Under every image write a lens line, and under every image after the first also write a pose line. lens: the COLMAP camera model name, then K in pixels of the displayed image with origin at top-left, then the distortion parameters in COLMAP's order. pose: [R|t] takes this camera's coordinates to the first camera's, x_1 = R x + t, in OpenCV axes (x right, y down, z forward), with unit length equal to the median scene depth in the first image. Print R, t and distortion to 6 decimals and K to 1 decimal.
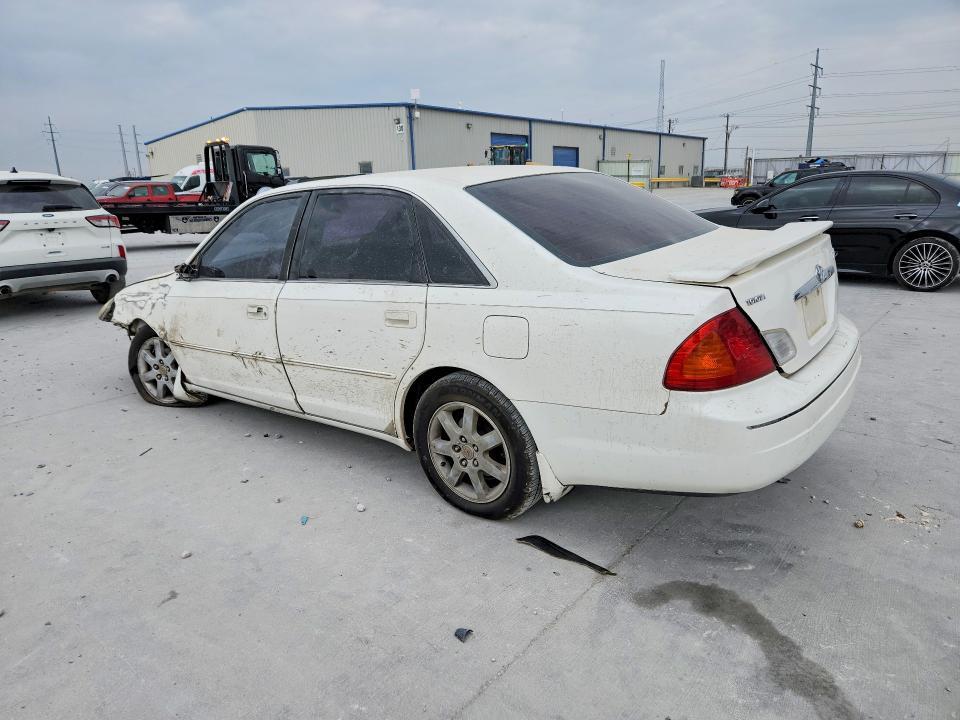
lens RADIAL K [[670.8, 0, 480.0], [0, 670.8, 360.0], [0, 0, 1]] dist [0.064527, 0.000530]
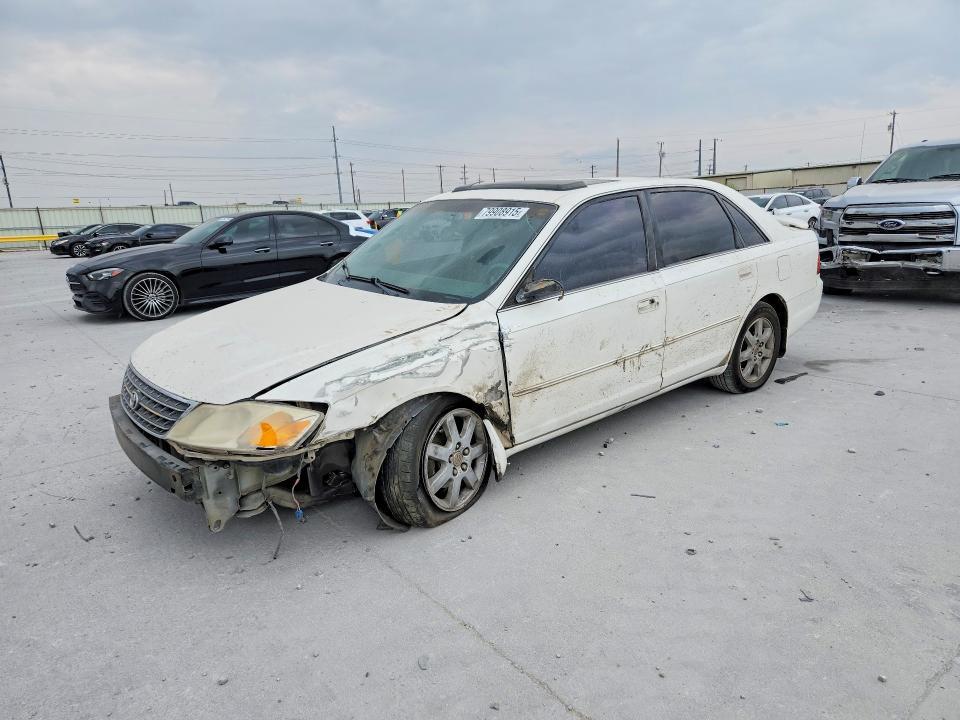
lens RADIAL K [[649.2, 0, 480.0], [0, 649.2, 360.0], [0, 0, 1]] dist [0.000934, -0.000241]
pose [[0.195041, -0.211131, 0.957801, -1.323083], [0.279283, 0.948083, 0.152118, -0.210159], [-0.940192, 0.237828, 0.243881, 1.009038]]
